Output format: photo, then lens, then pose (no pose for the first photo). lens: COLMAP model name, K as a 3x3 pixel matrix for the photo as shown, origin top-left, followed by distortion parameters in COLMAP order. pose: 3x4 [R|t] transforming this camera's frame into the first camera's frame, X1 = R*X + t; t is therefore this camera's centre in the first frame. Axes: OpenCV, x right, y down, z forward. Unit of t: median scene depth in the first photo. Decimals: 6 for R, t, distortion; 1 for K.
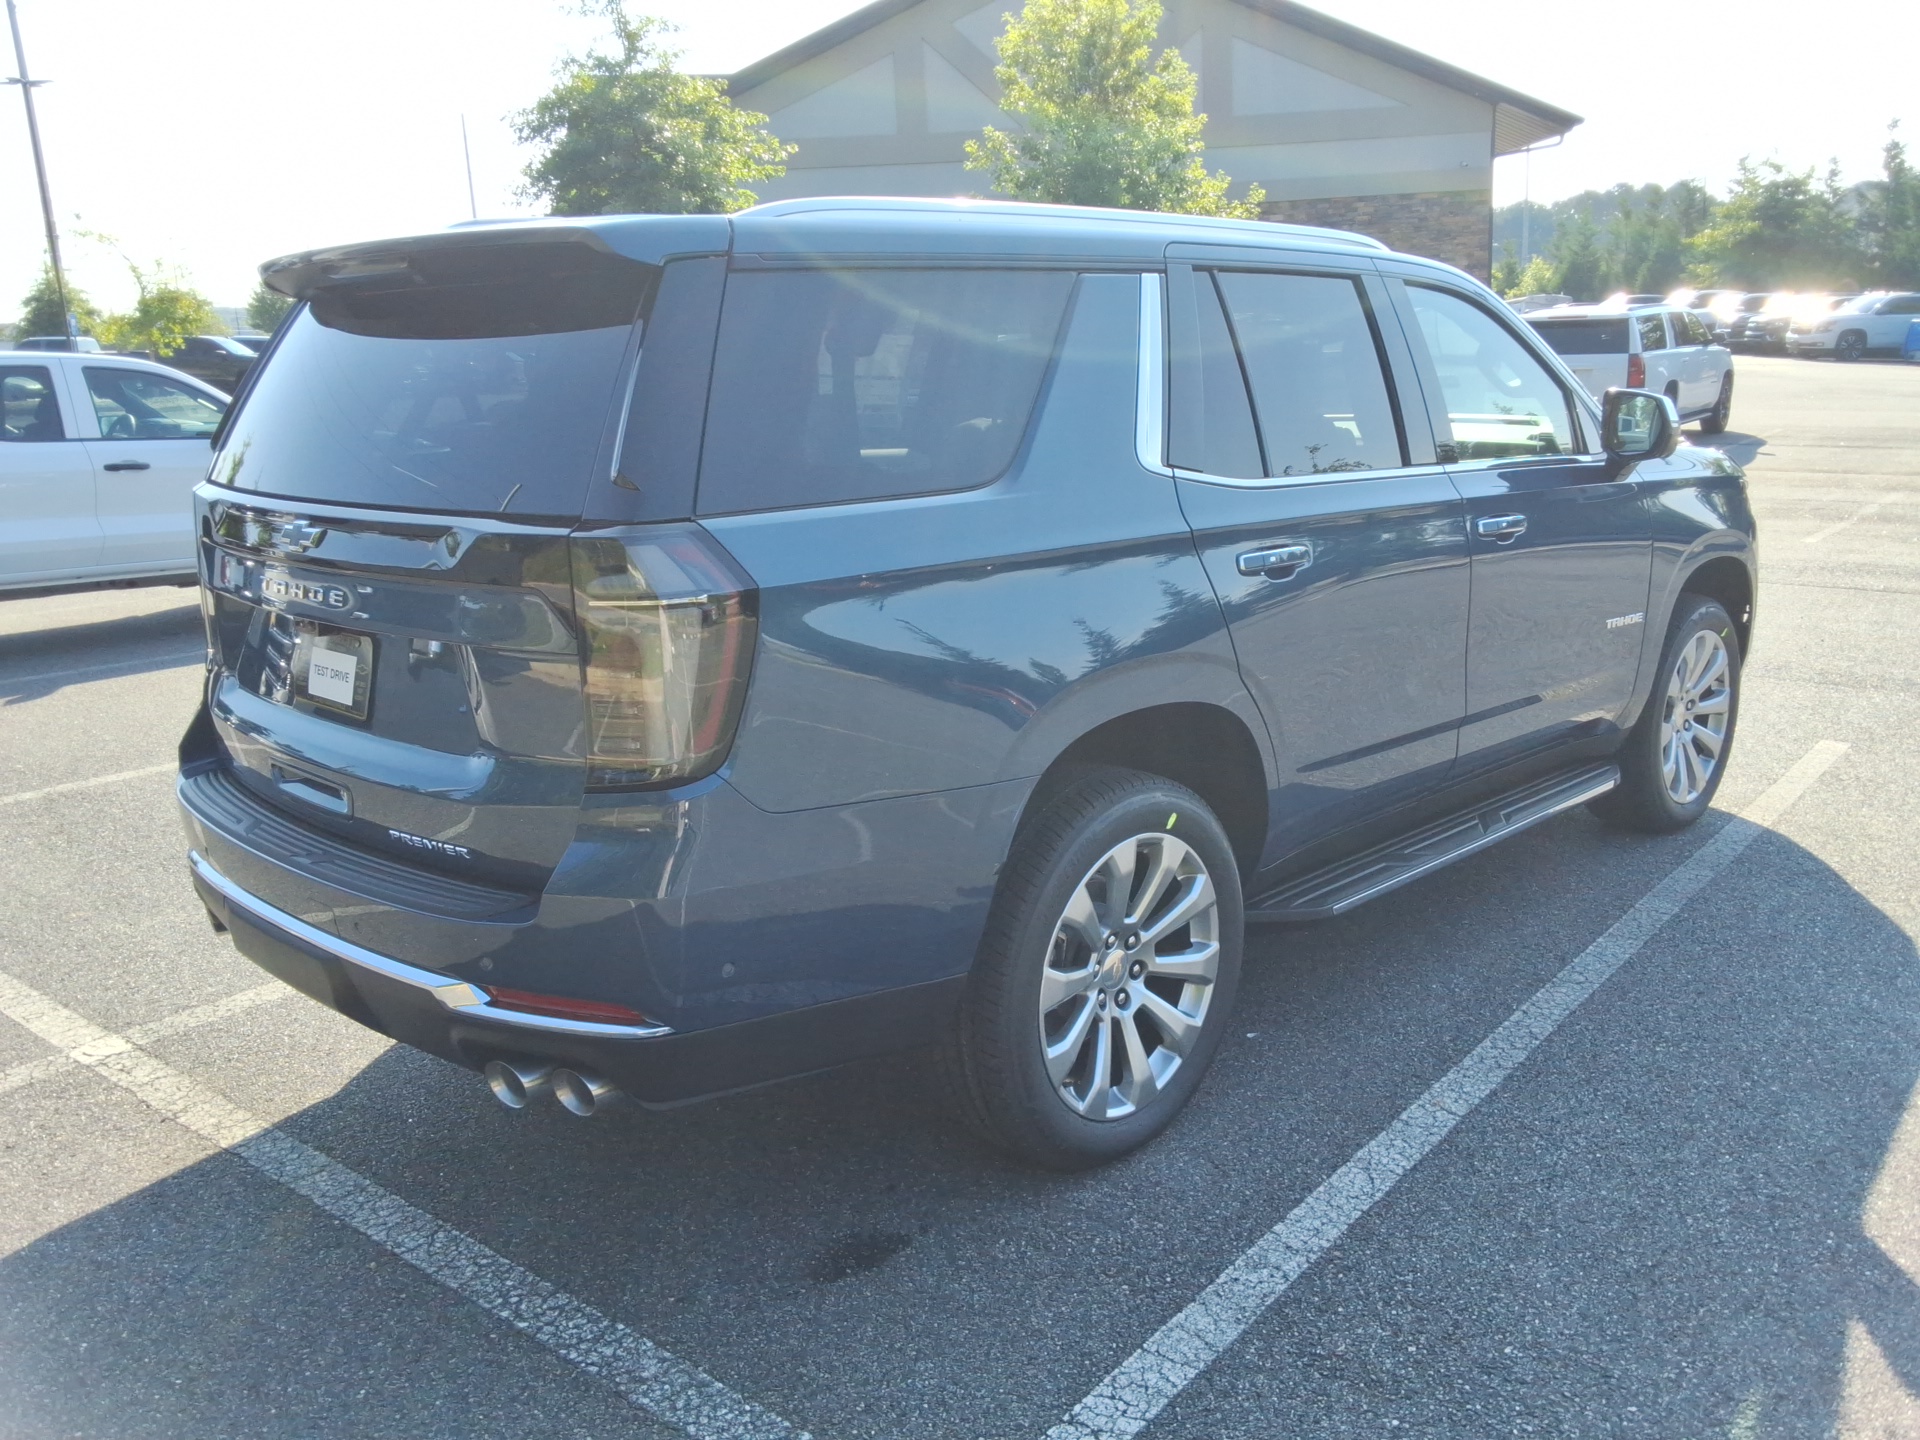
lens RADIAL K [[1546.1, 0, 977.8], [0, 1546.1, 715.8], [0, 0, 1]] dist [0.121611, -0.191766]
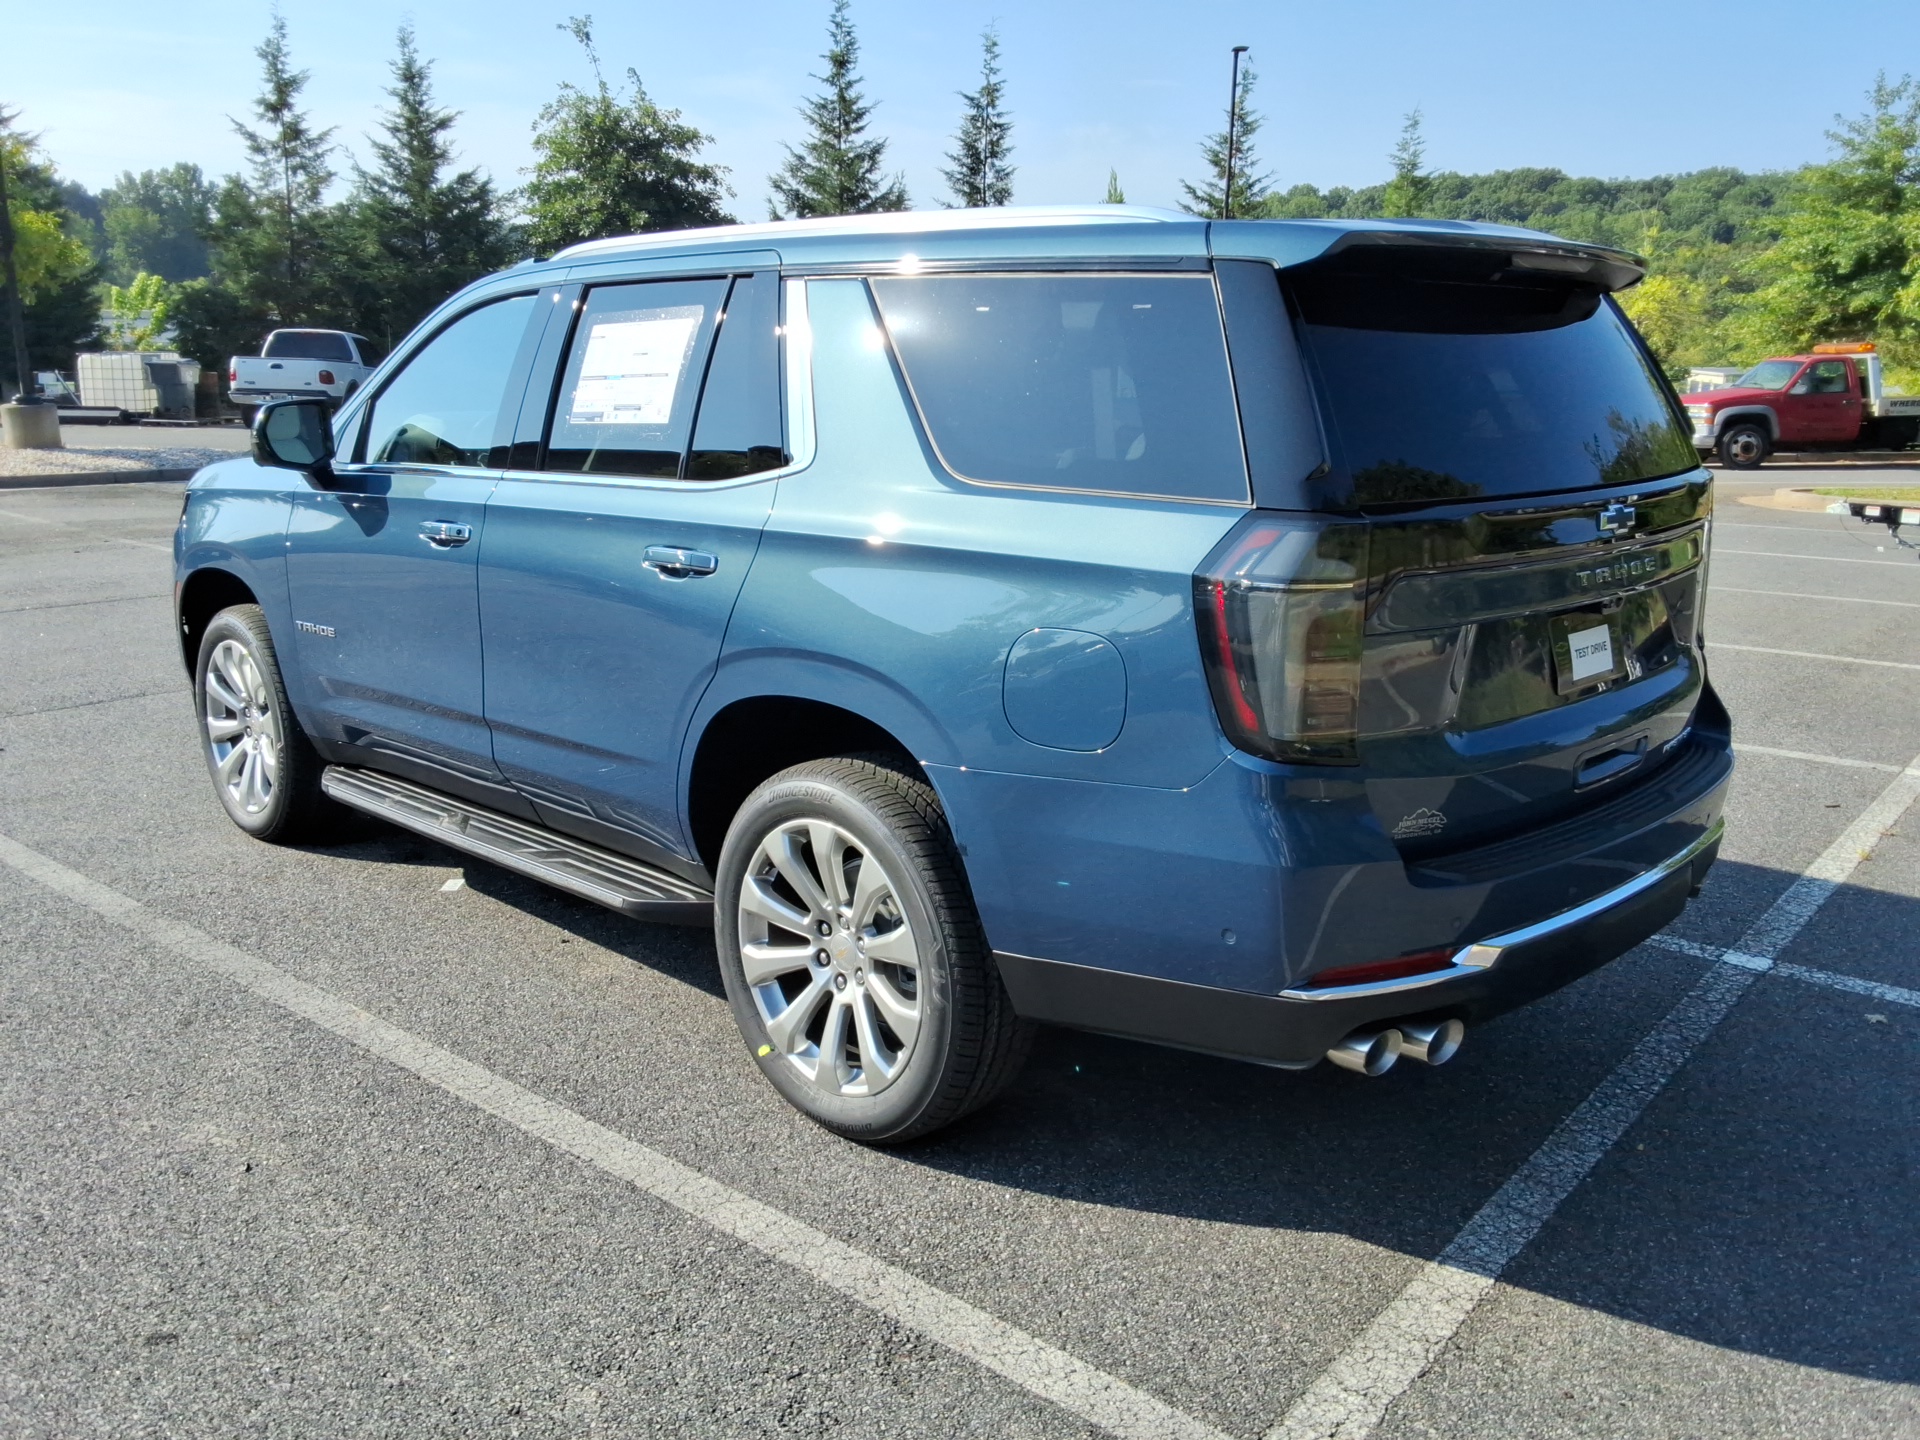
lens RADIAL K [[1546.1, 0, 977.8], [0, 1546.1, 715.8], [0, 0, 1]] dist [0.121611, -0.191766]
pose [[-0.001853, -0.201902, 0.979404, -0.187660], [0.218081, 0.955750, 0.197439, -0.036531], [-0.975929, 0.213955, 0.042260, 0.176653]]
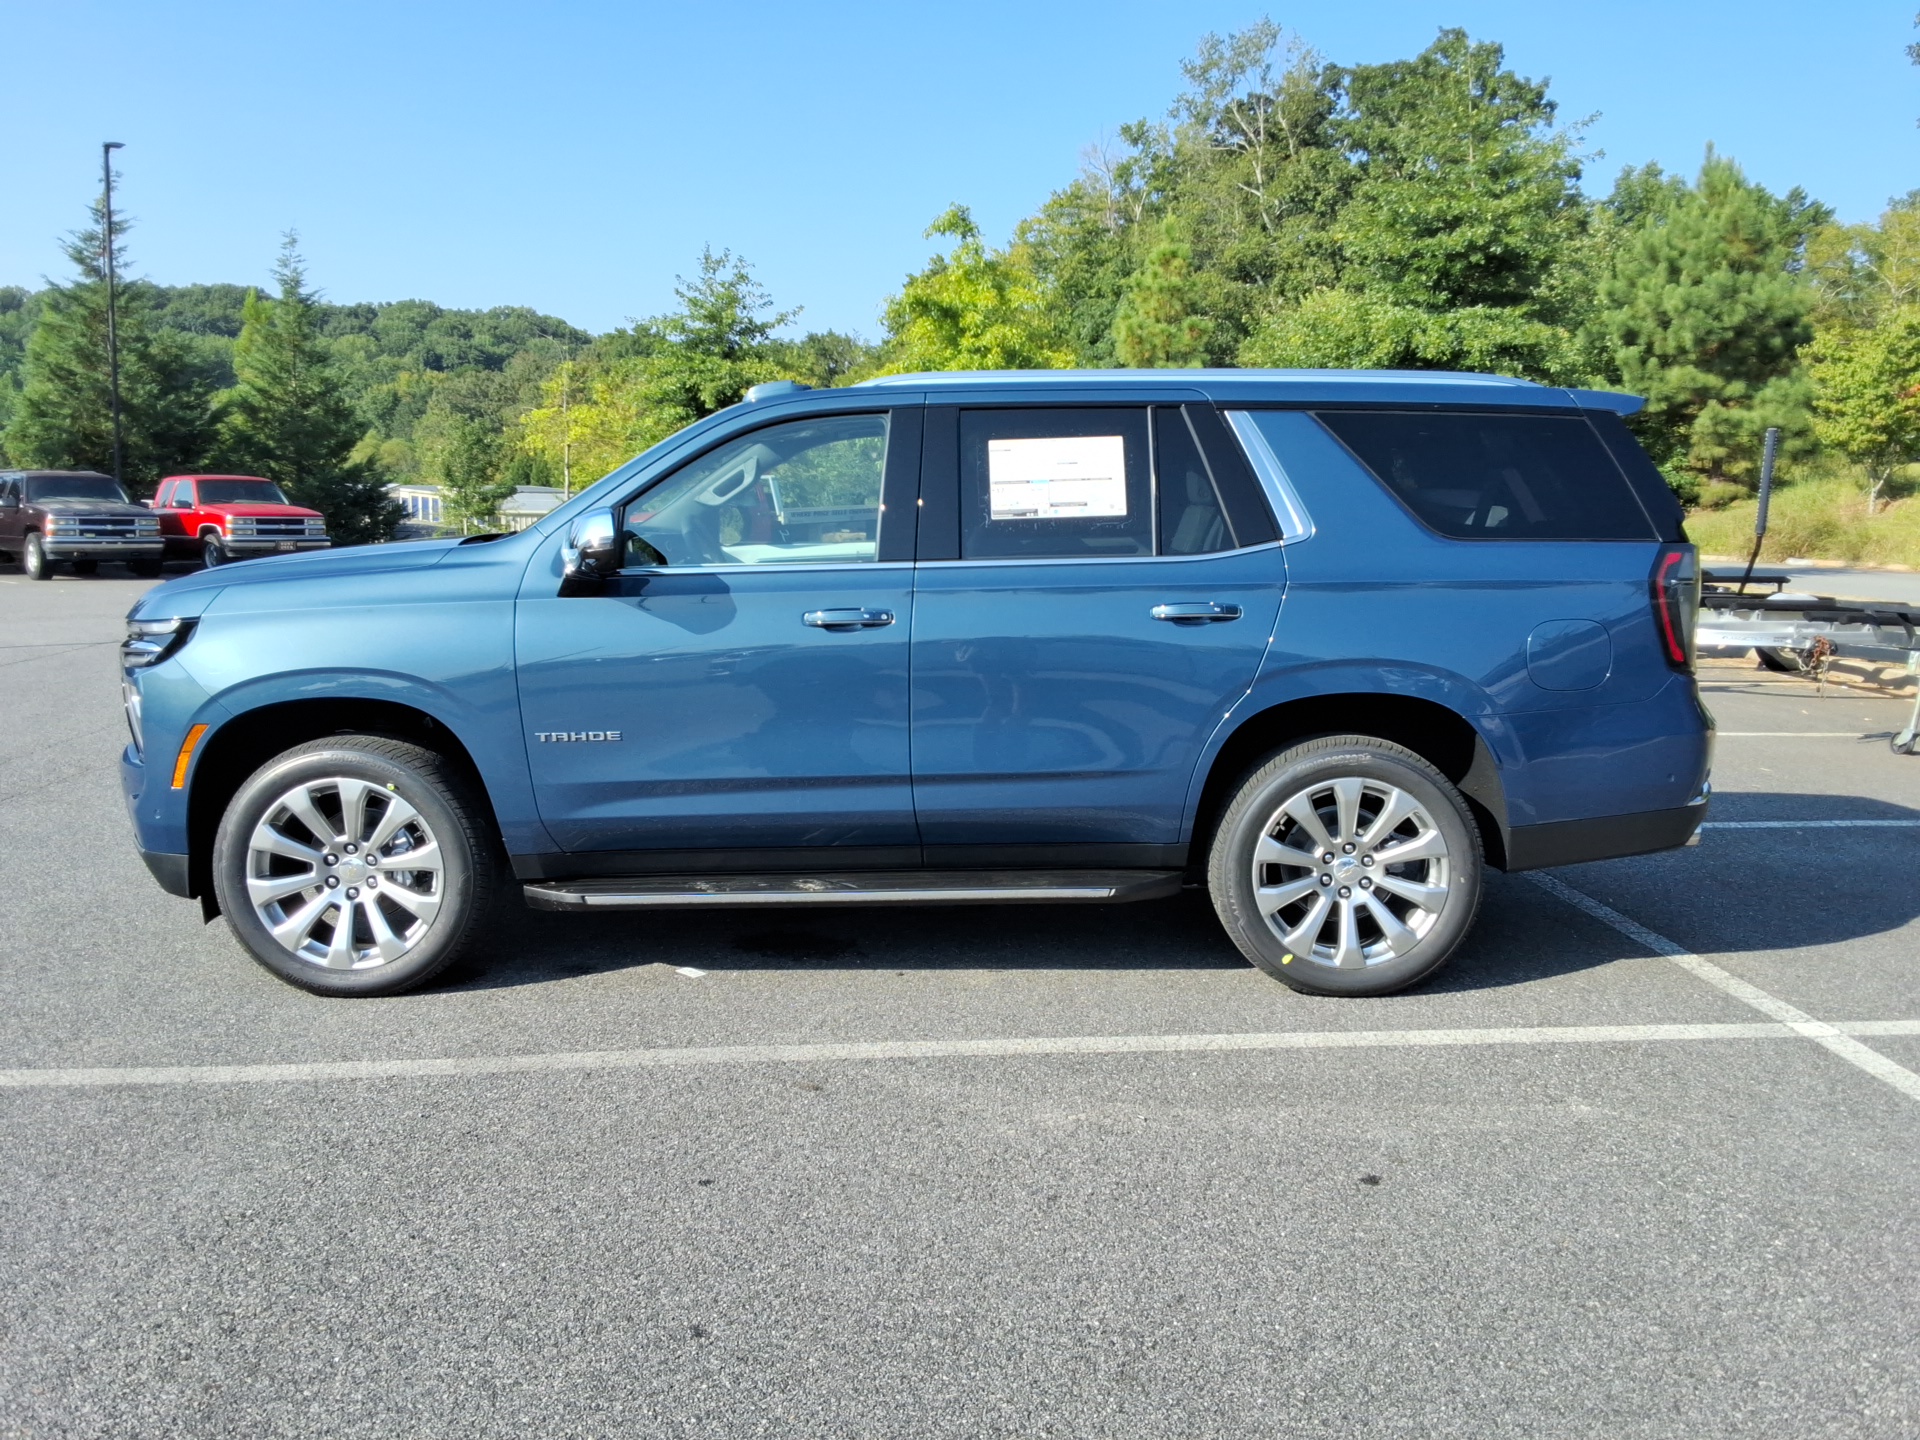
lens RADIAL K [[1528.9, 0, 986.1], [0, 1528.9, 718.6], [0, 0, 1]] dist [0.176579, -0.289897]
pose [[-0.695751, -0.089291, 0.712711, -0.162626], [0.171787, 0.942762, 0.285812, -0.076806], [-0.697438, 0.321288, -0.640589, 0.361396]]
